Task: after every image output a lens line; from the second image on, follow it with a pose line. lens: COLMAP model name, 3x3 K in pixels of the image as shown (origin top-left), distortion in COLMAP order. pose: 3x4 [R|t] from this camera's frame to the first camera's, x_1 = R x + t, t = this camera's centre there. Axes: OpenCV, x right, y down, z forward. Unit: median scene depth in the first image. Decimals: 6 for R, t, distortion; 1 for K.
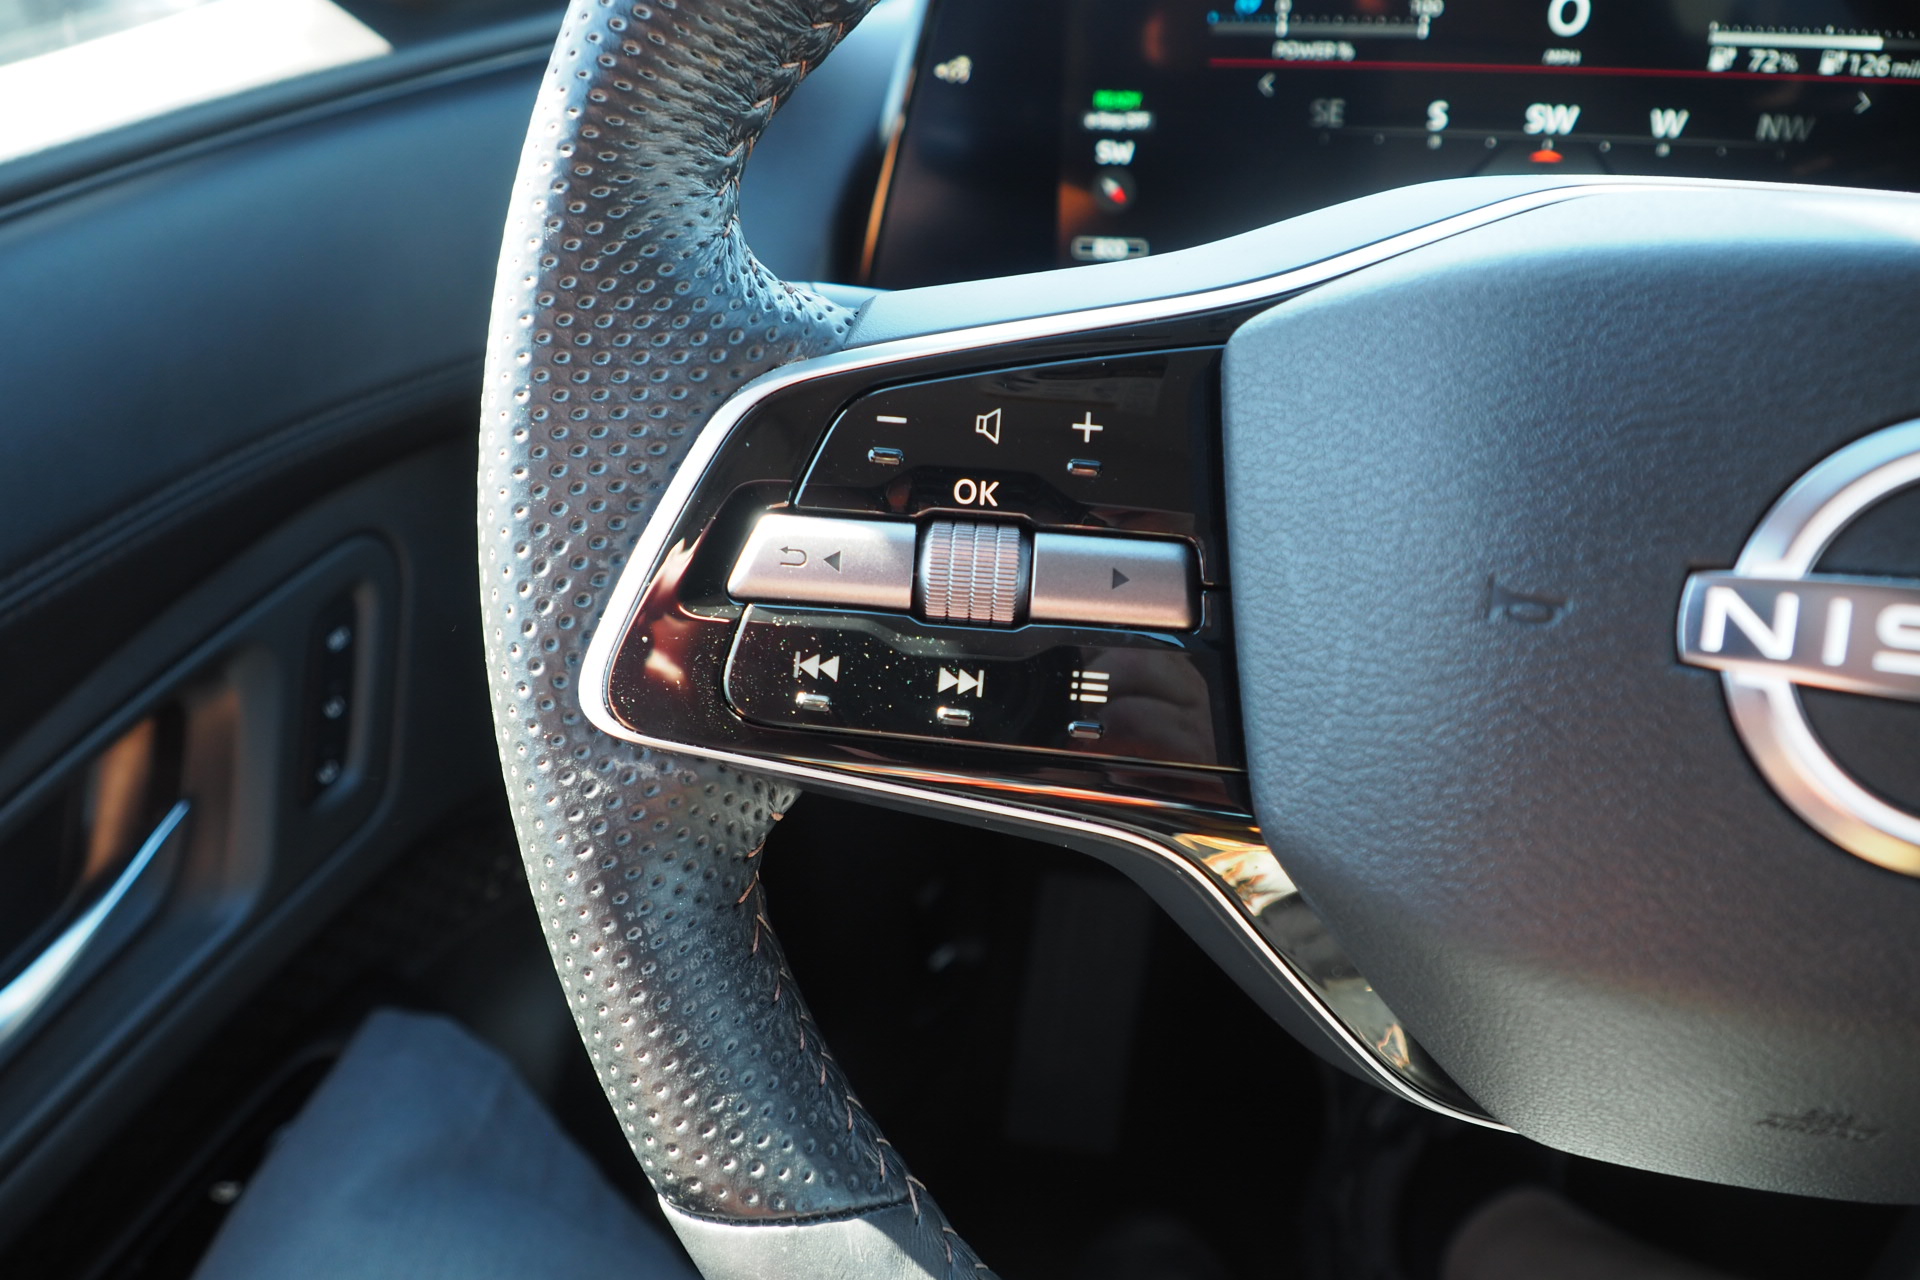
lens RADIAL K [[1365.9, 0, 952.5], [0, 1365.9, 631.5], [0, 0, 1]] dist [-0.047952, 0.002895]
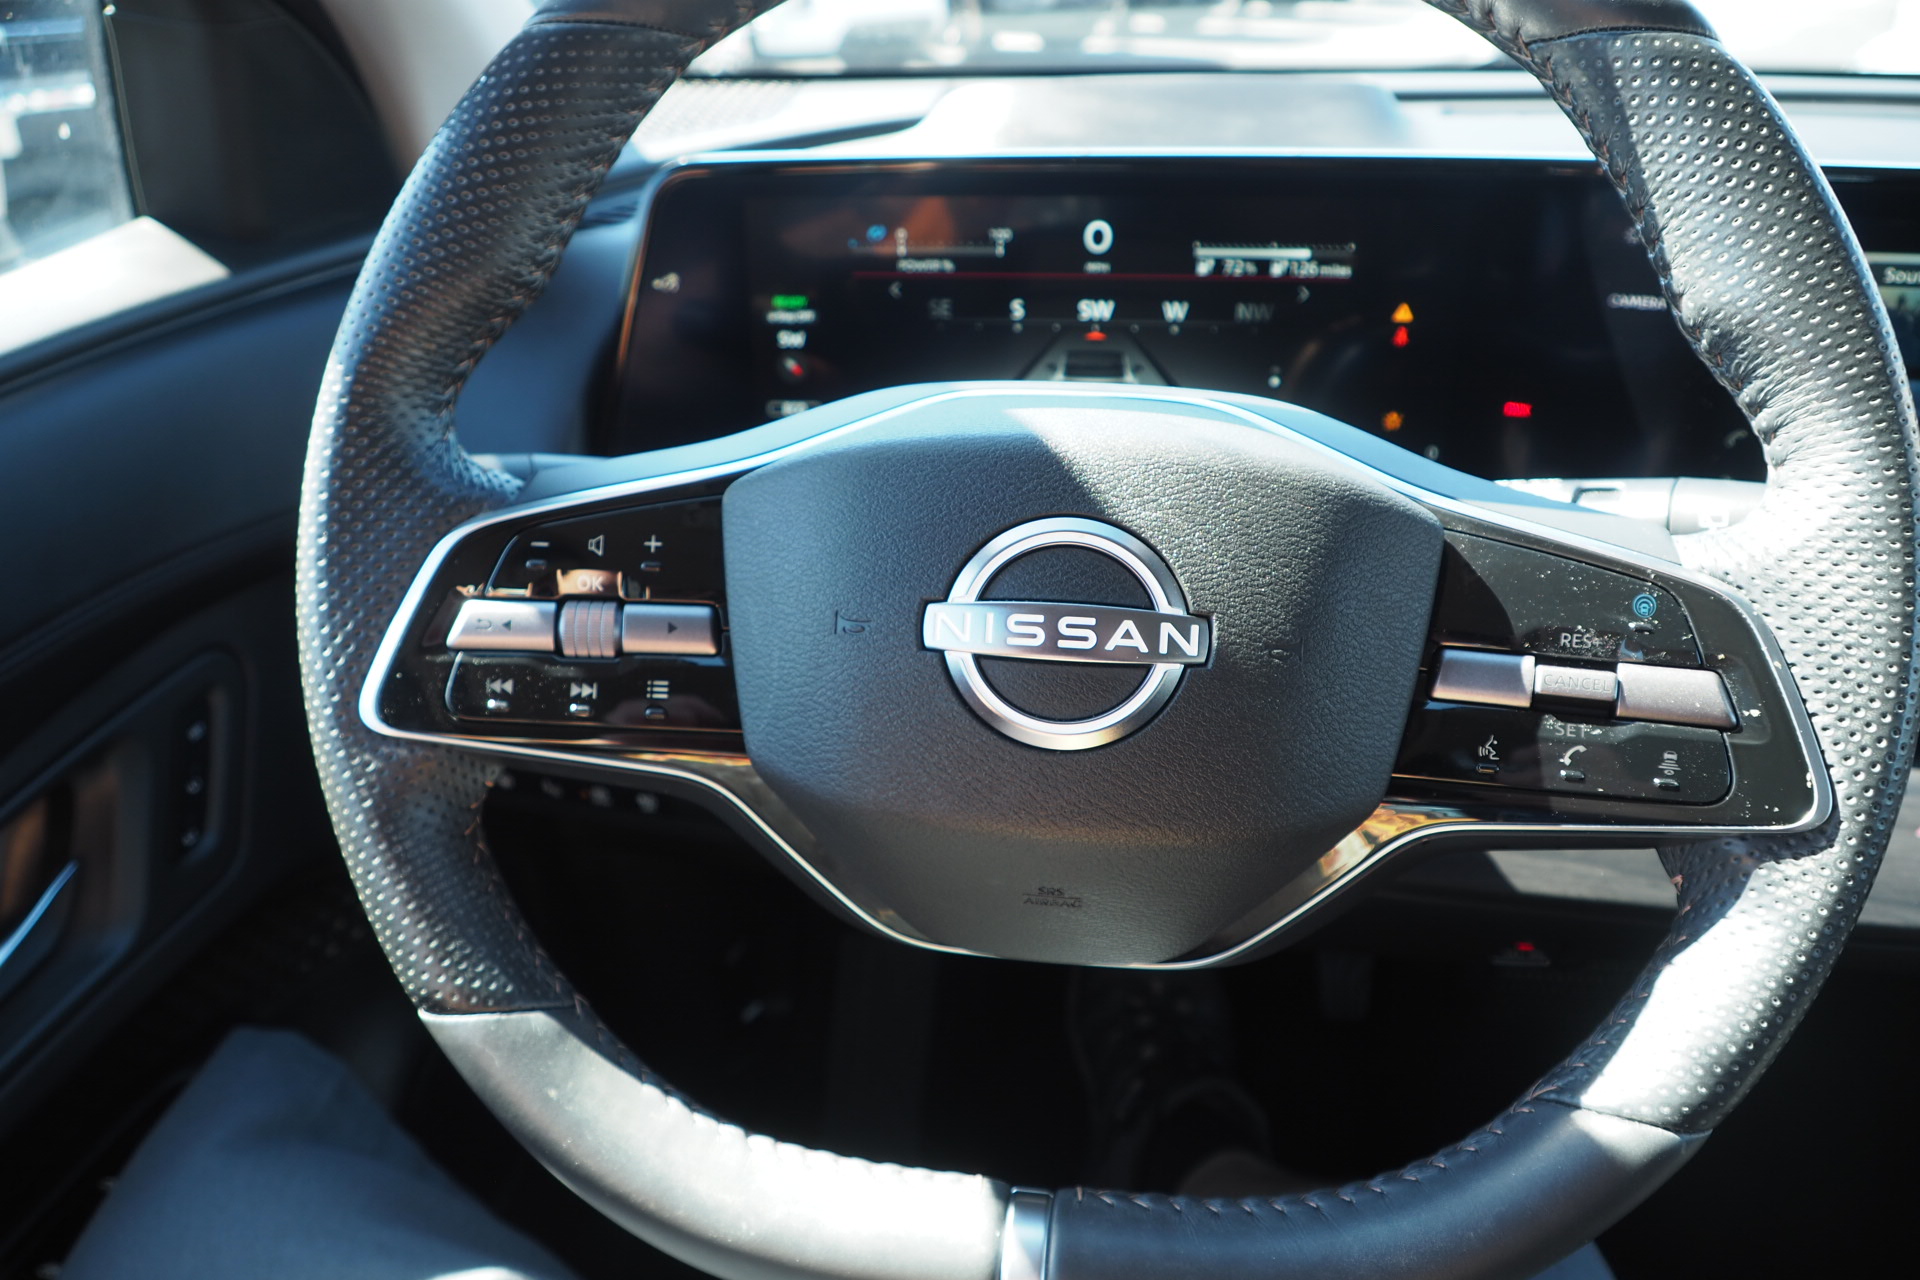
lens RADIAL K [[1365.9, 0, 980.0], [0, 1365.9, 653.5], [0, 0, 1]] dist [-0.047952, 0.002895]
pose [[0.991993, -0.048096, 0.116776, 0.280721], [0.055951, 0.996319, -0.064944, 0.119201], [-0.113223, 0.070958, 0.991033, -0.721240]]
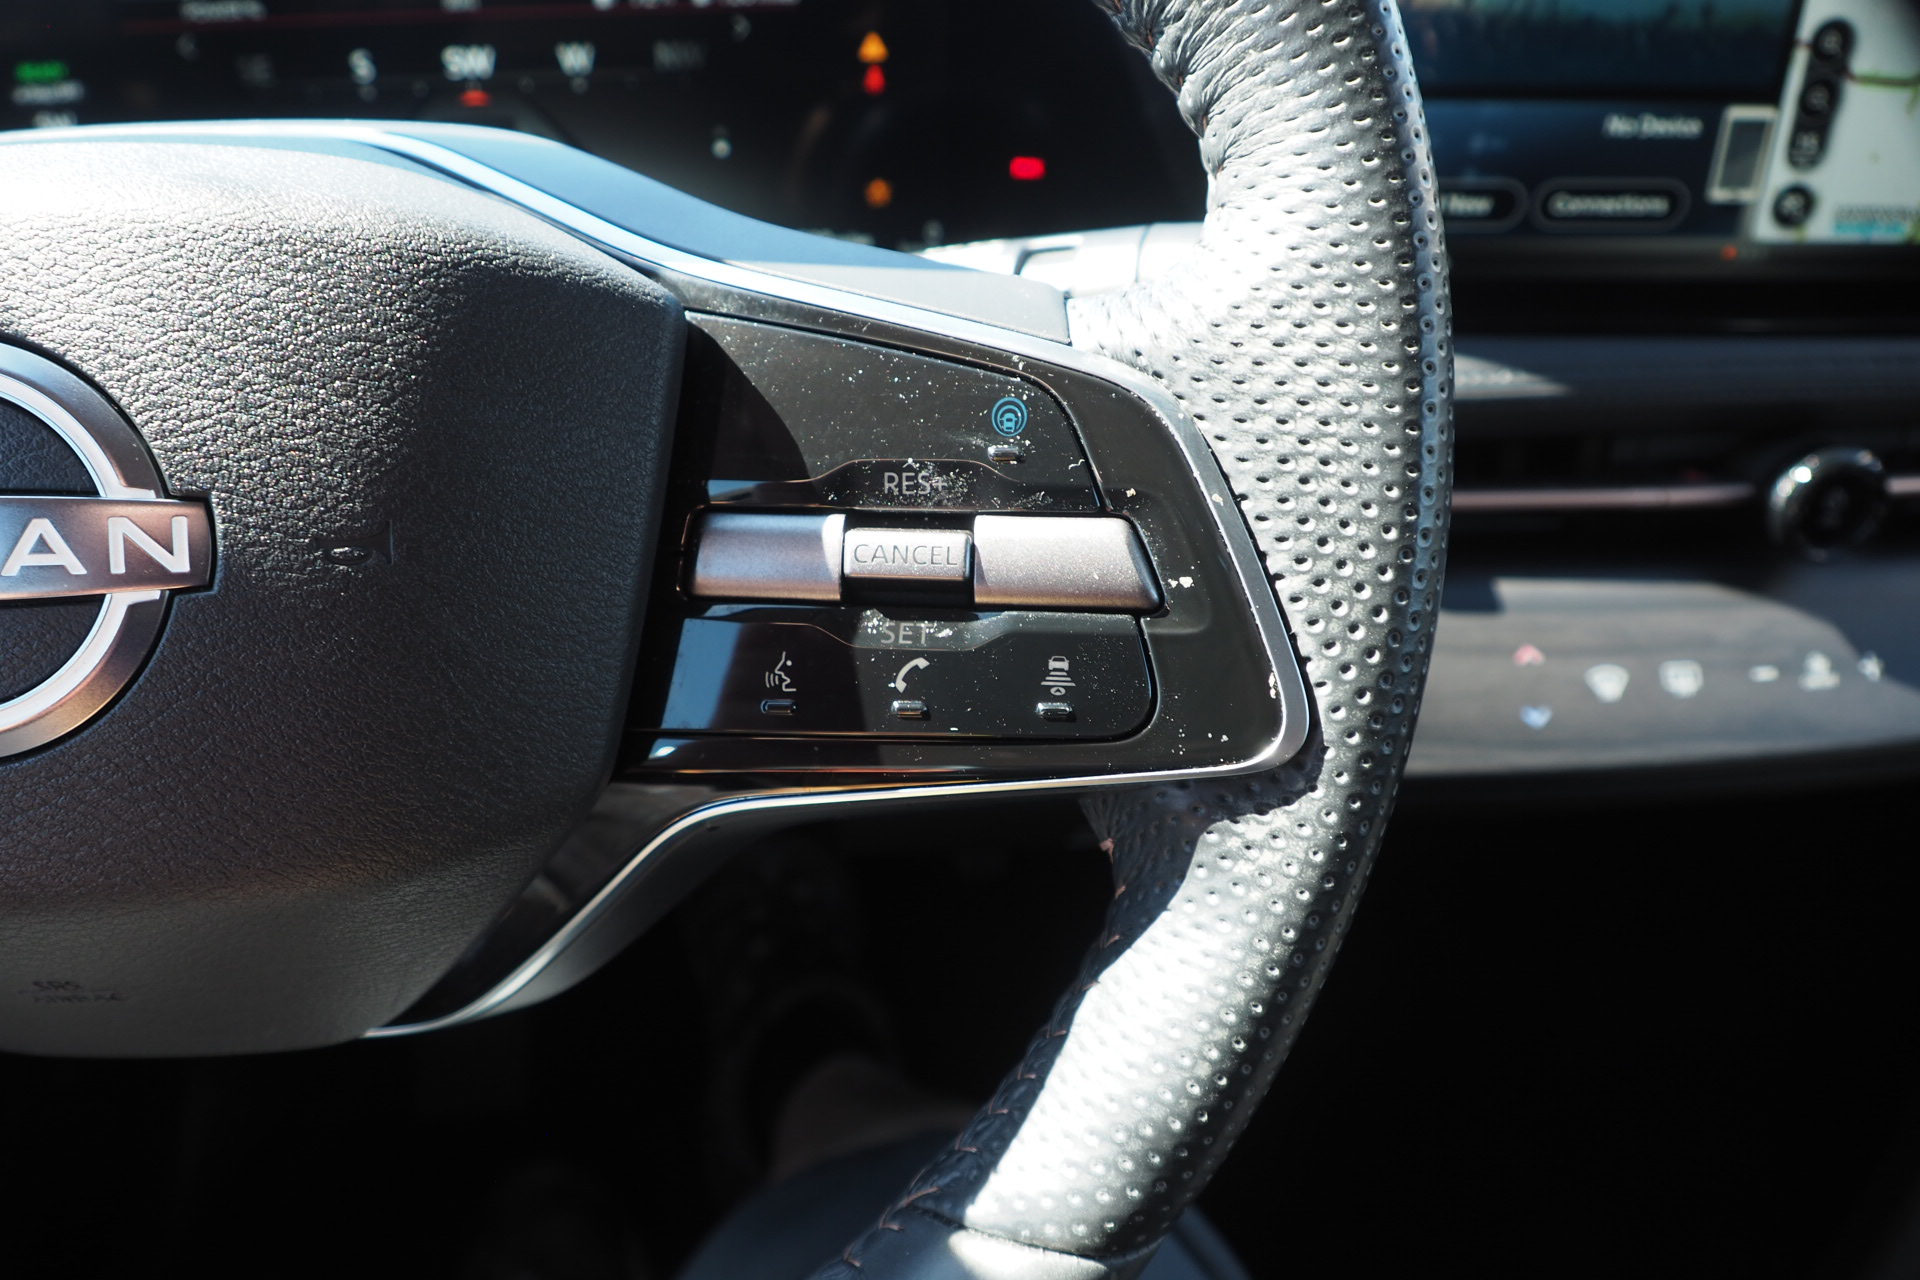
lens RADIAL K [[1365.9, 0, 922.5], [0, 1365.9, 627.3], [0, 0, 1]] dist [-0.047952, 0.002895]
pose [[0.950658, -0.153568, 0.269566, 0.848481], [0.145022, 0.988089, 0.051463, 0.094876], [-0.274259, -0.009831, 0.961606, -0.202778]]
